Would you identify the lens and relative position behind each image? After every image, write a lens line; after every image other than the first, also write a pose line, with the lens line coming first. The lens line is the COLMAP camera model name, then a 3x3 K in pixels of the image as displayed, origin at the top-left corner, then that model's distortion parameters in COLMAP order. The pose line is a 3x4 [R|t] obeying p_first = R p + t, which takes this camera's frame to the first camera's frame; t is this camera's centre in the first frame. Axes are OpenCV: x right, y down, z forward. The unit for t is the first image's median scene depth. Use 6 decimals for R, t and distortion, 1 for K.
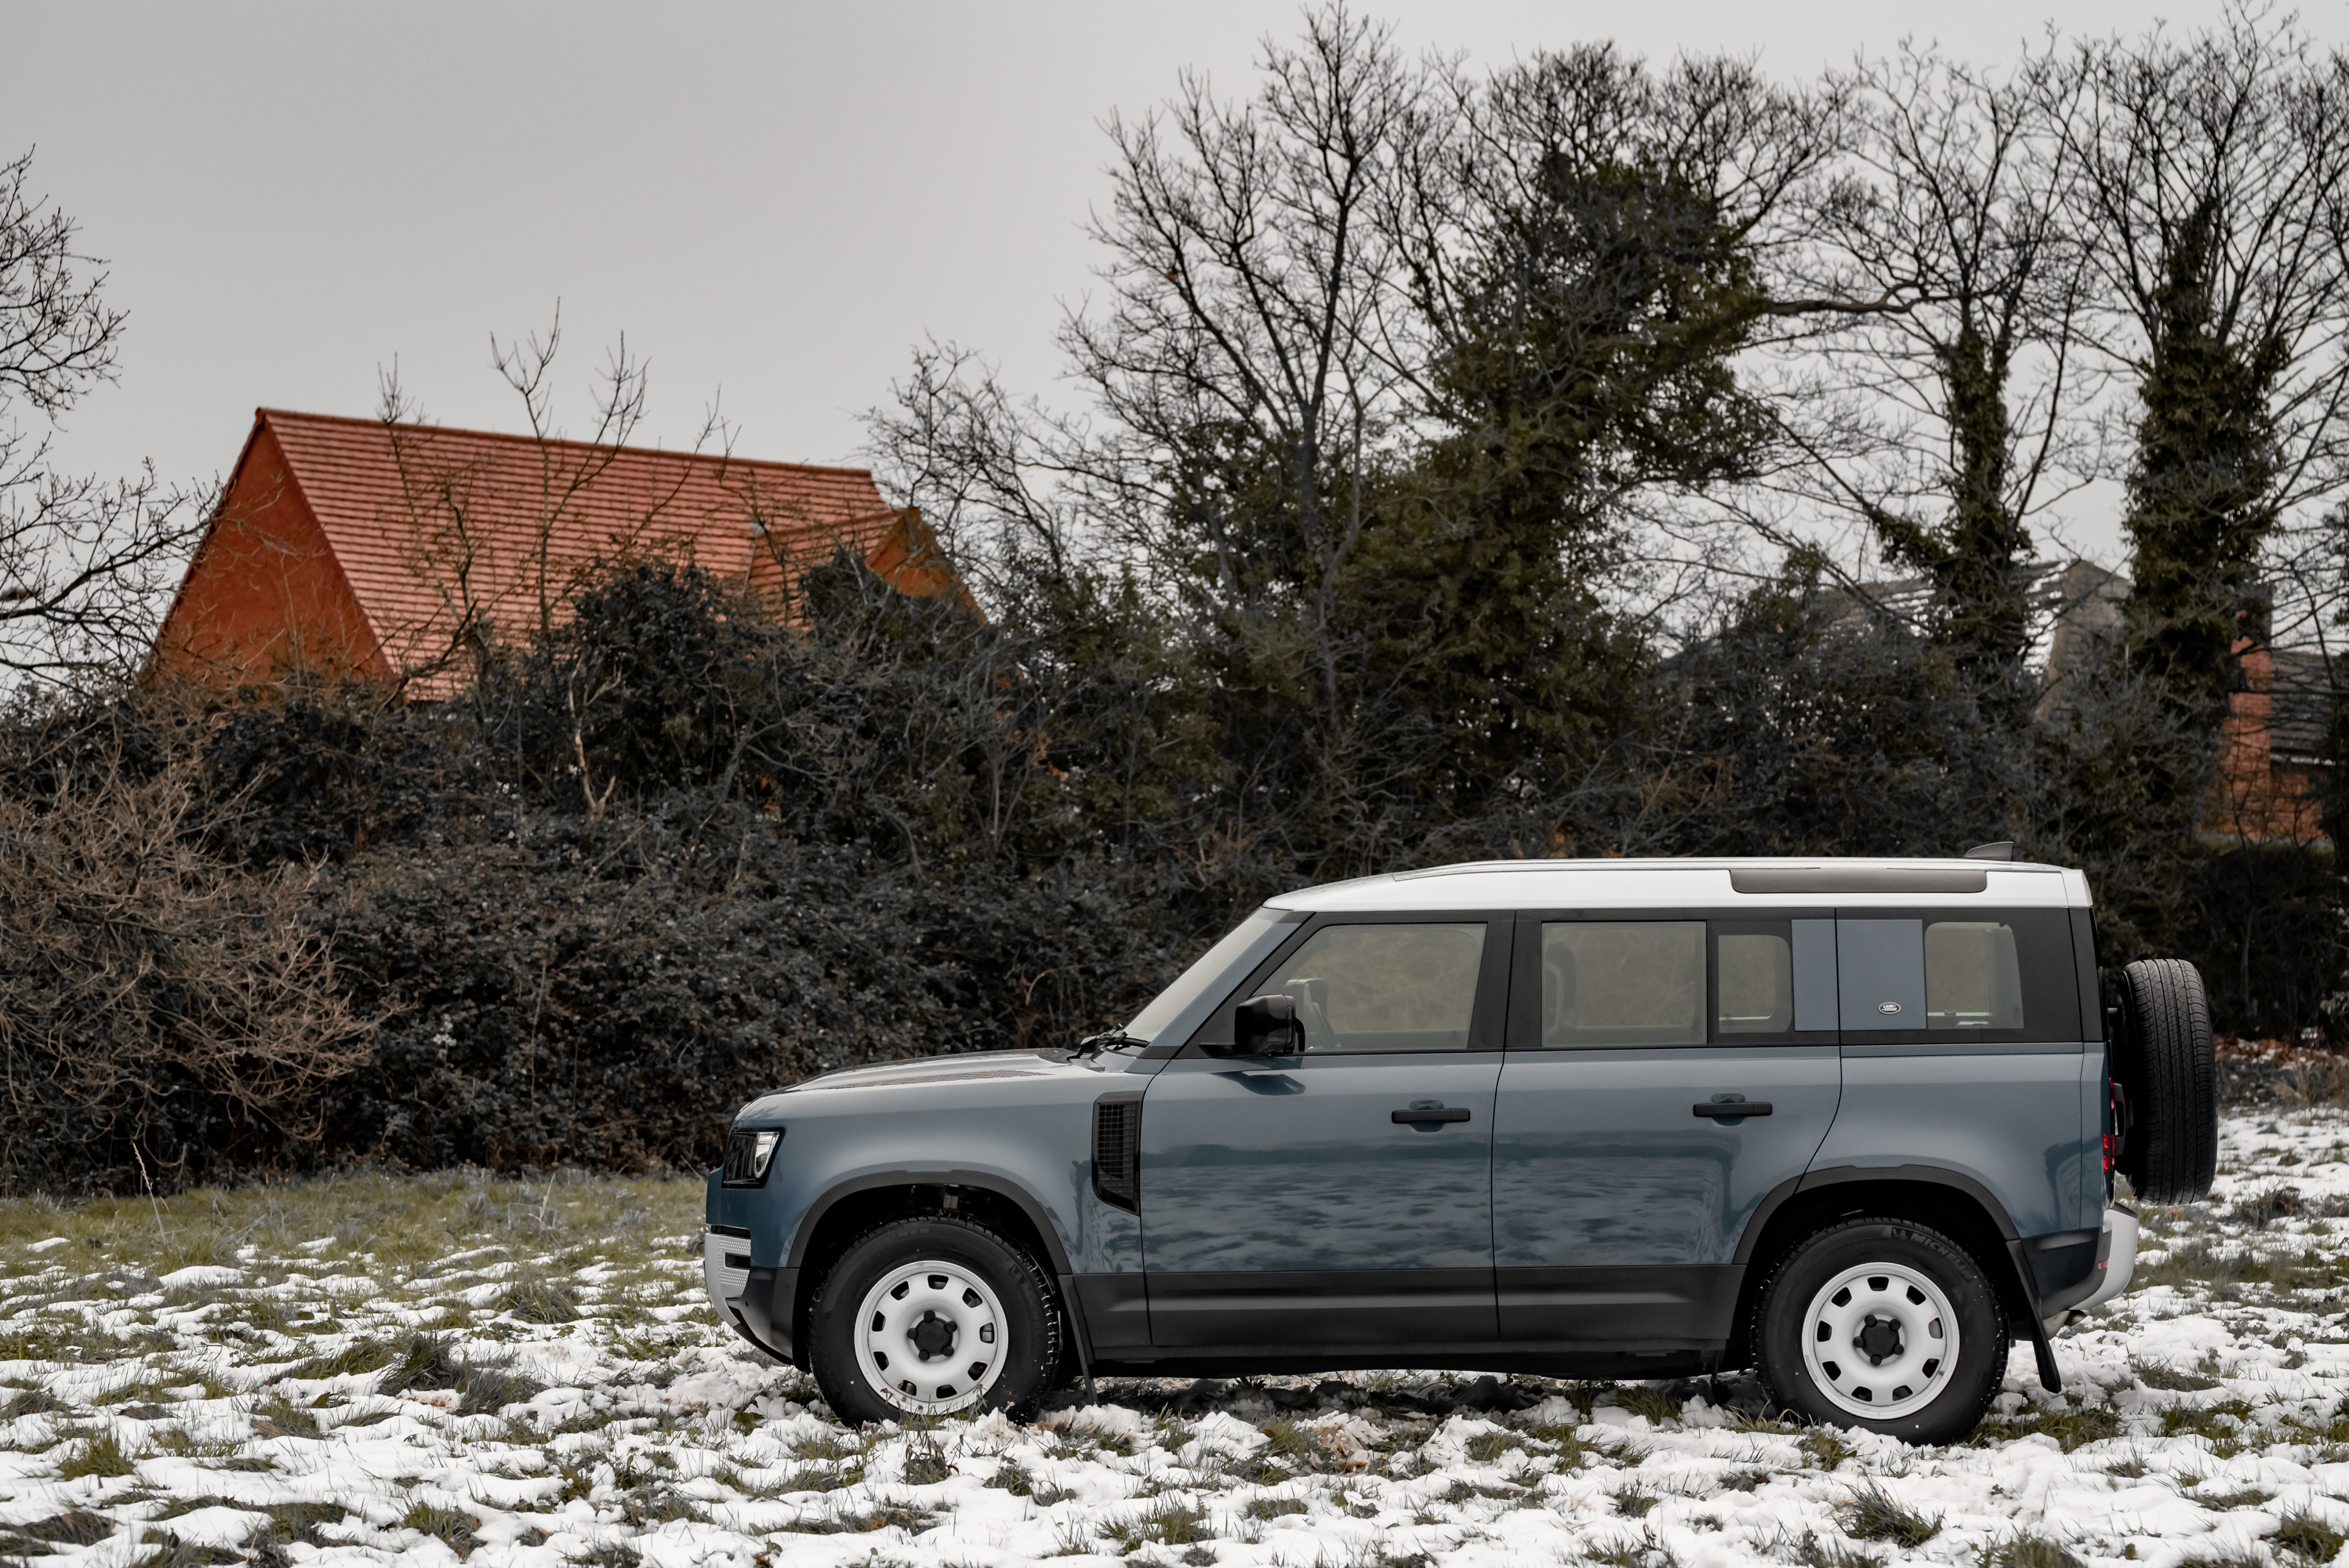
lens RADIAL K [[5420.4, 0, 1174.5], [0, 5420.4, 784.0], [0, 0, 1]] dist [-0.000167, -0.859110]
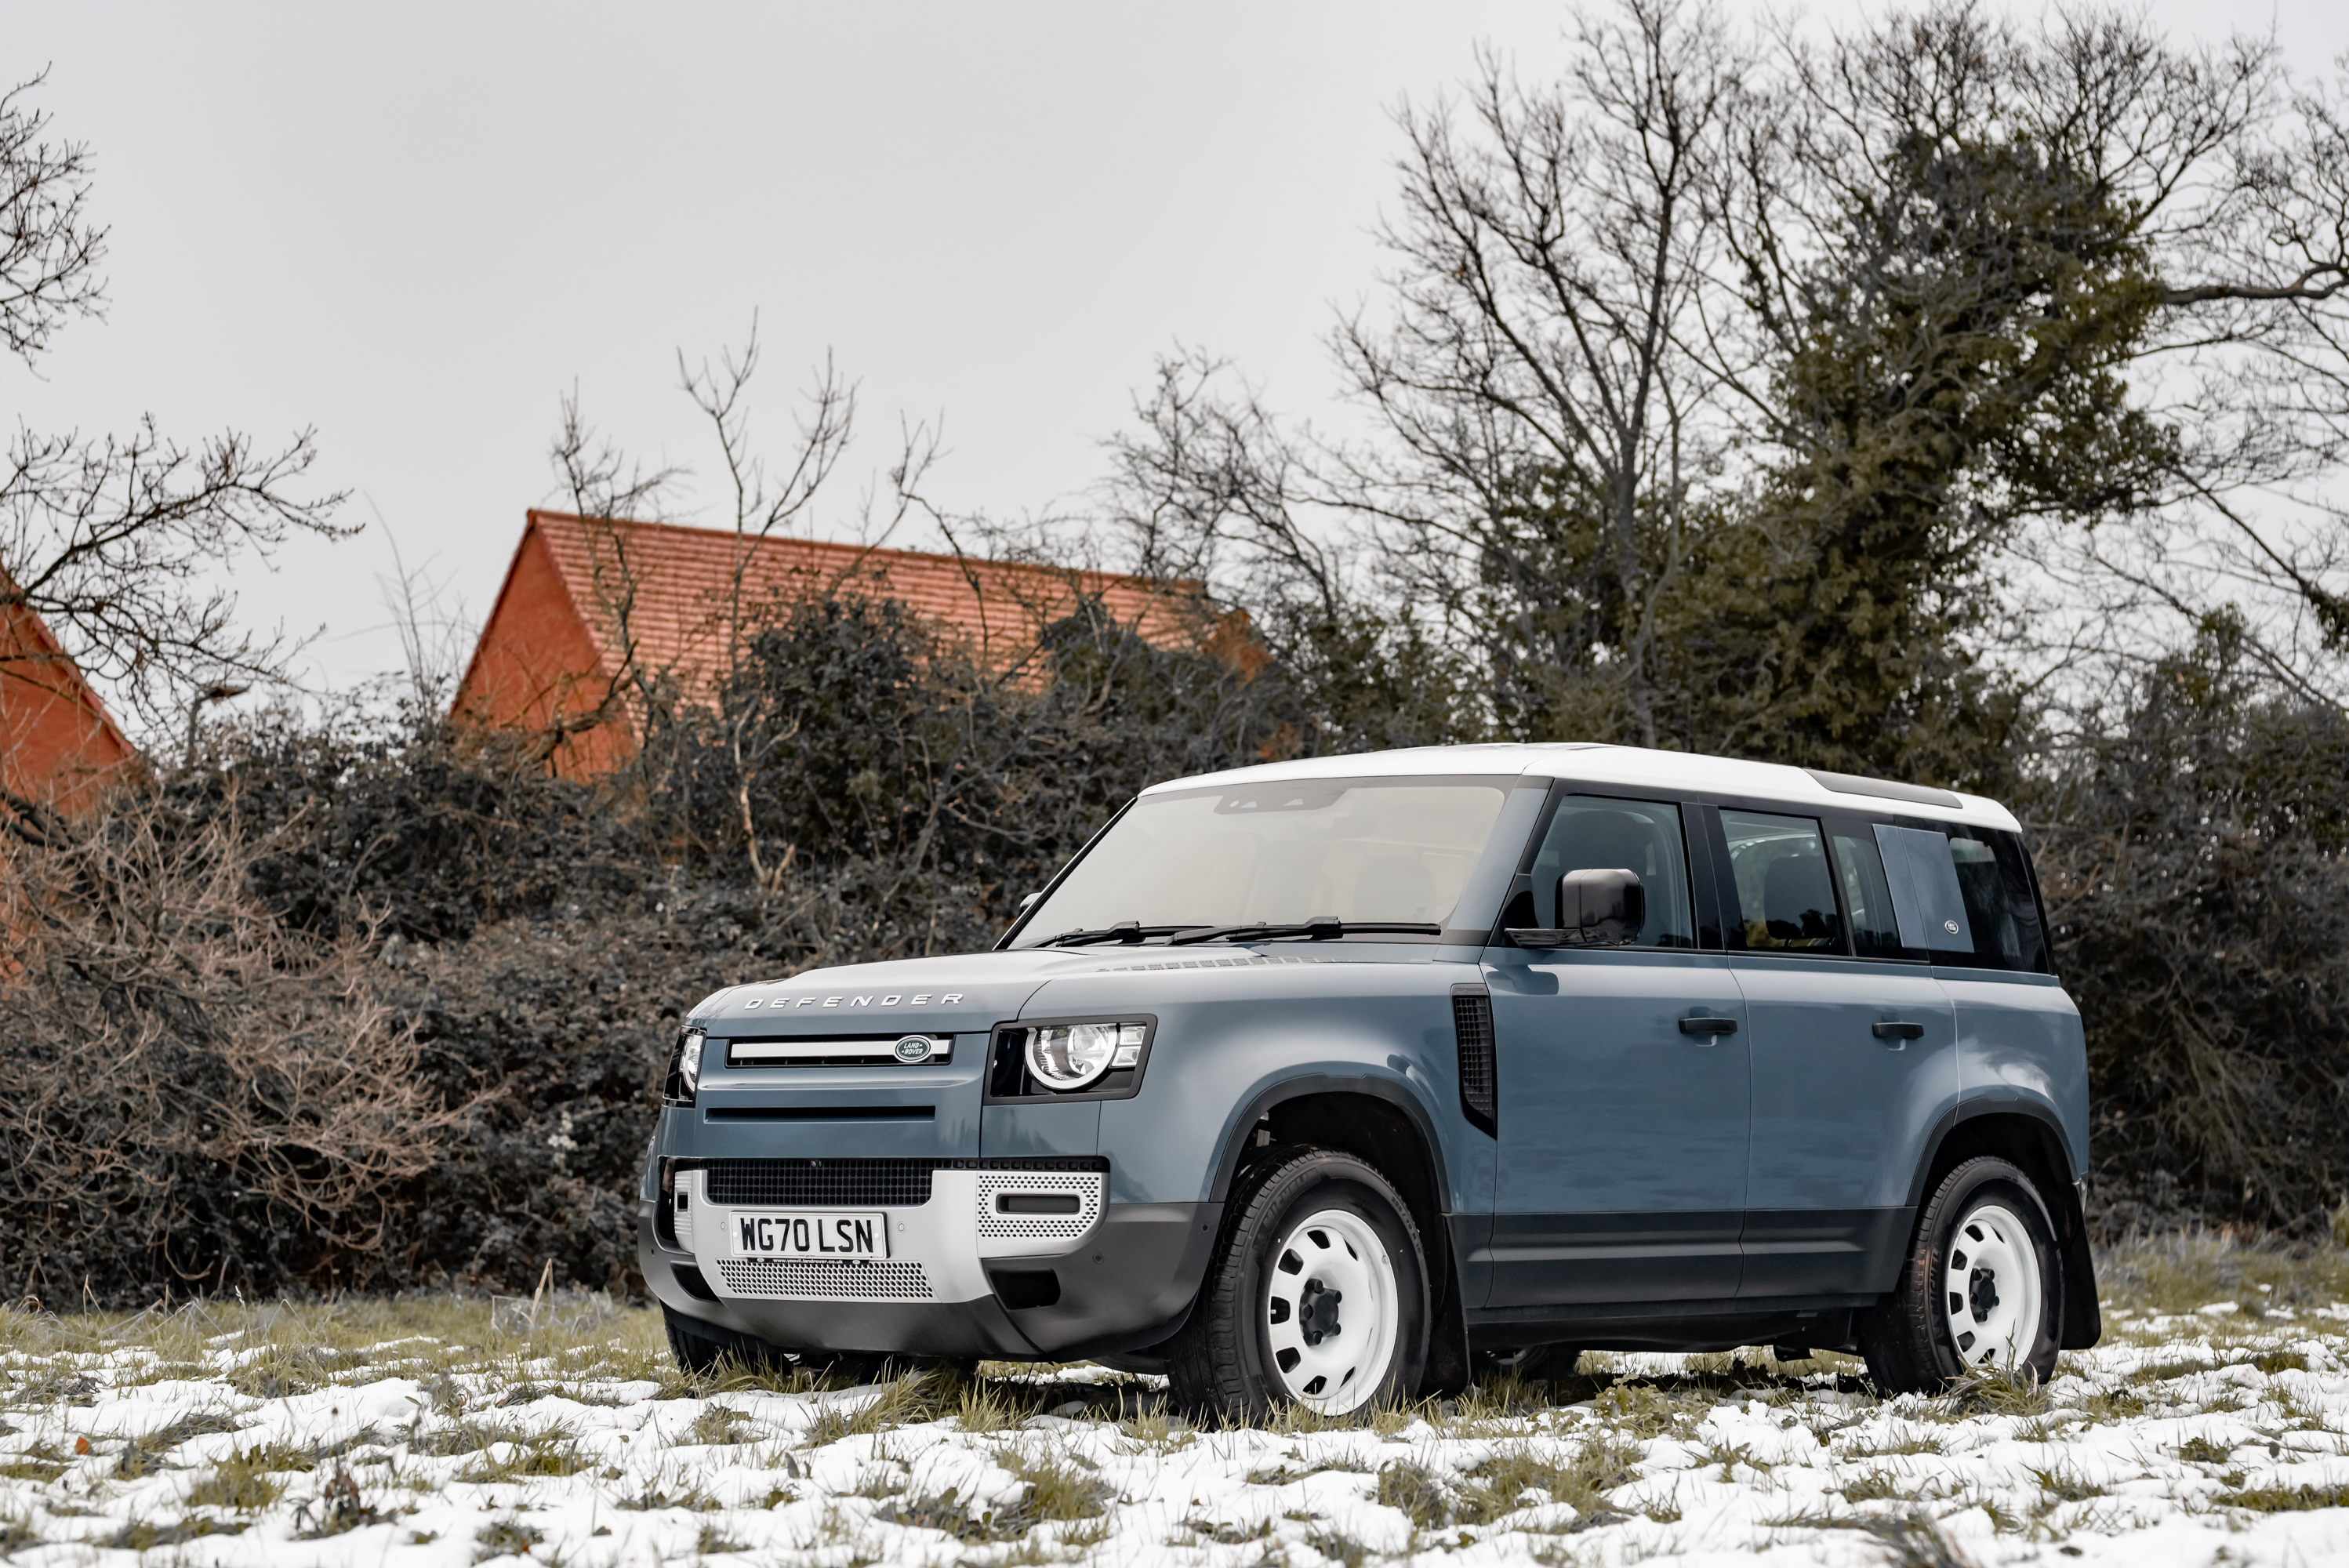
lens RADIAL K [[5420.4, 0, 1174.5], [0, 5420.4, 784.0], [0, 0, 1]] dist [-0.000167, -0.859110]
pose [[0.995890, -0.003901, -0.090484, 0.030886], [-0.000114, 0.999017, -0.044323, 0.024514], [0.090568, 0.044151, 0.994911, 0.142063]]
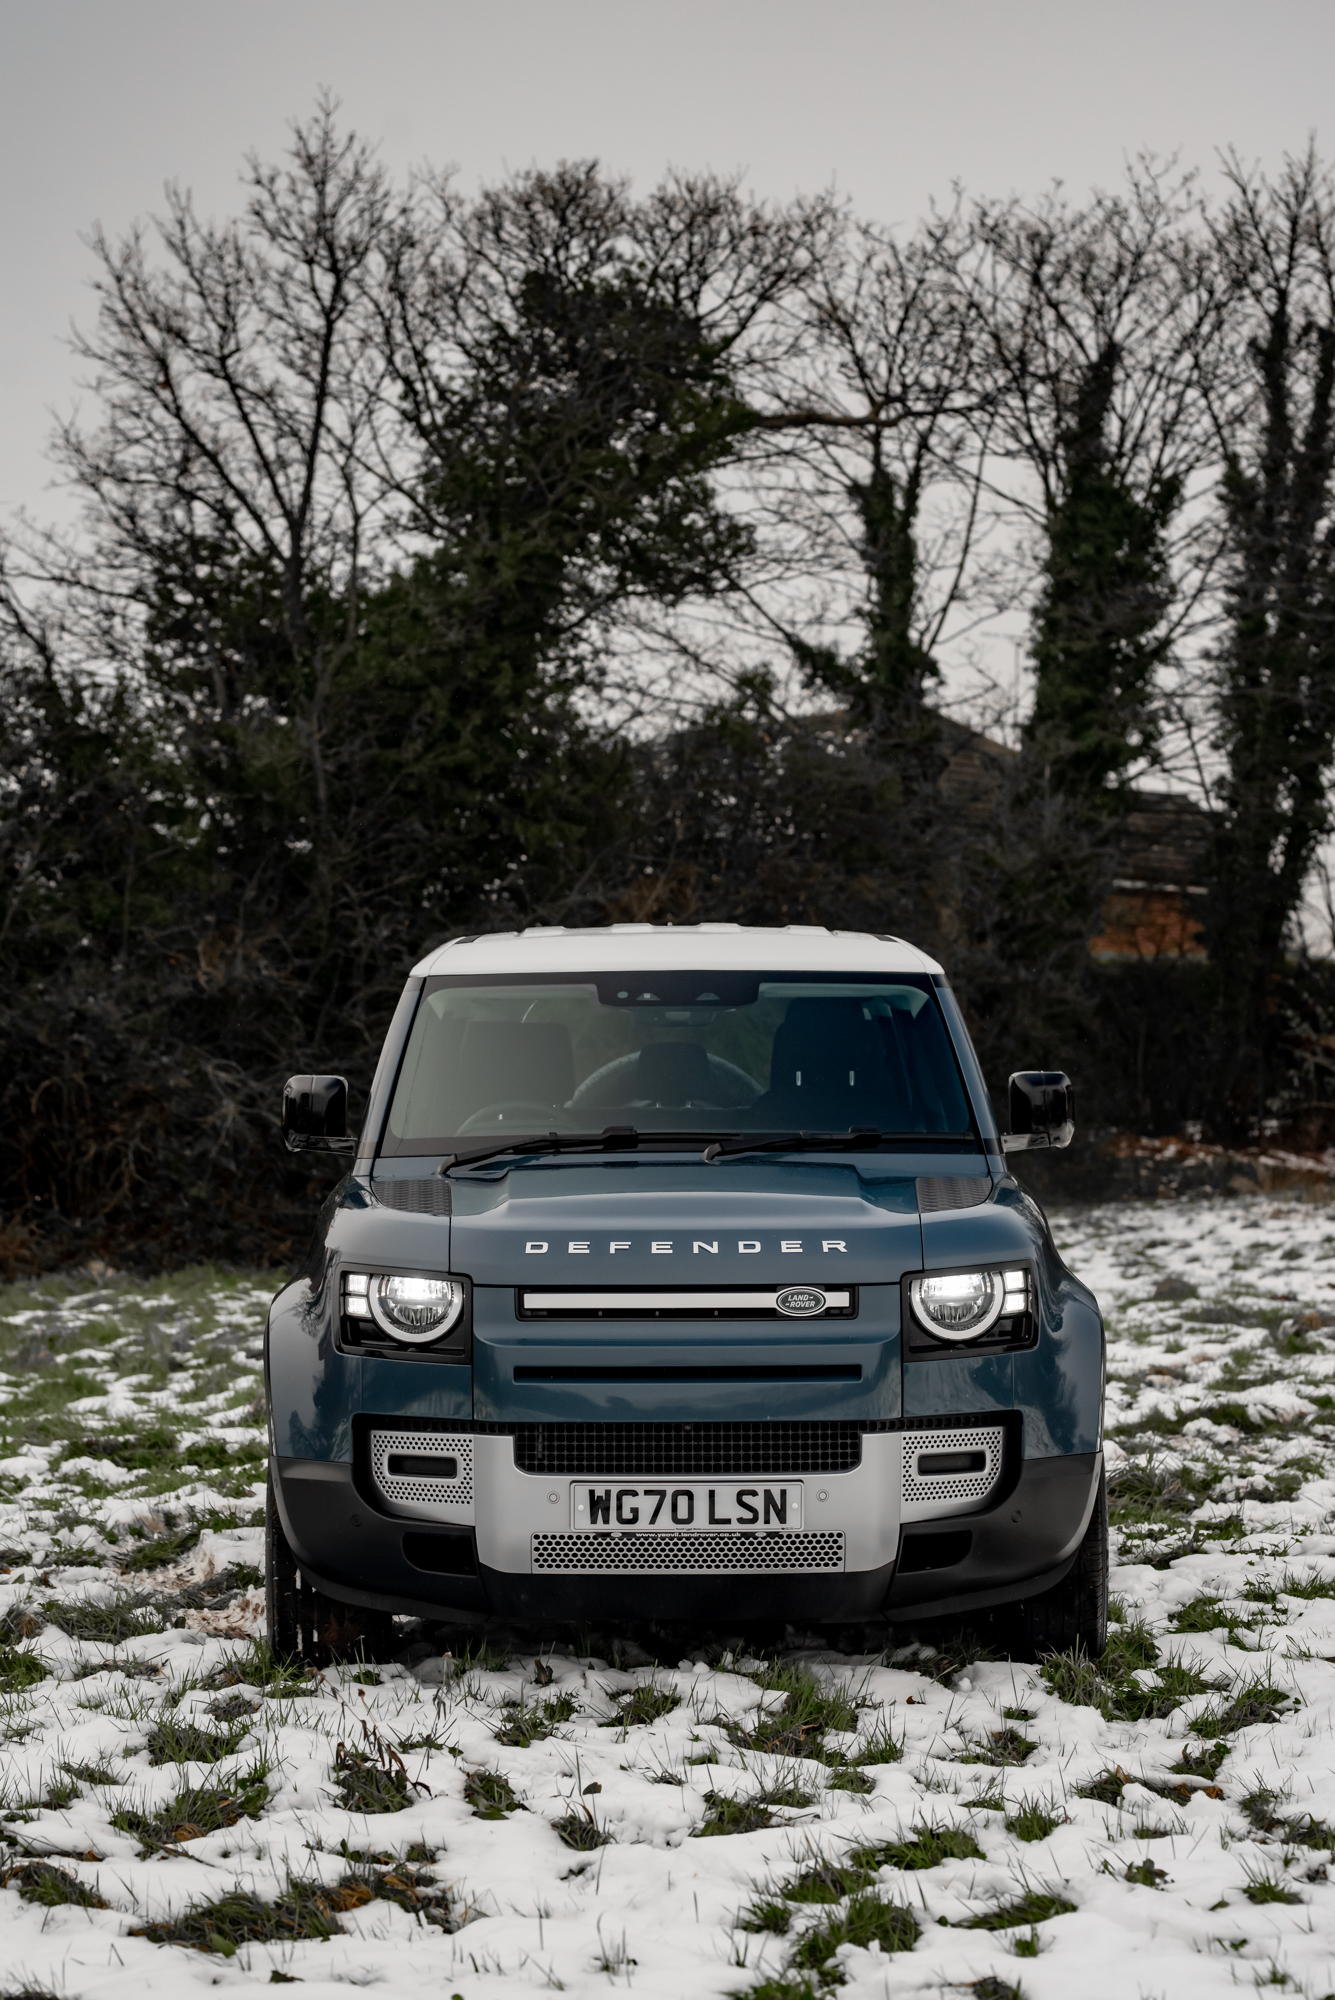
lens RADIAL K [[4615.2, 0, 667.5], [0, 4615.2, 1000.0], [0, 0, 1]] dist [-0.000167, -0.859110]
pose [[0.989725, -0.005801, 0.142865, -0.029971], [0.003513, 0.999862, 0.016259, 0.006156], [-0.142939, -0.015590, 0.989609, 0.139193]]
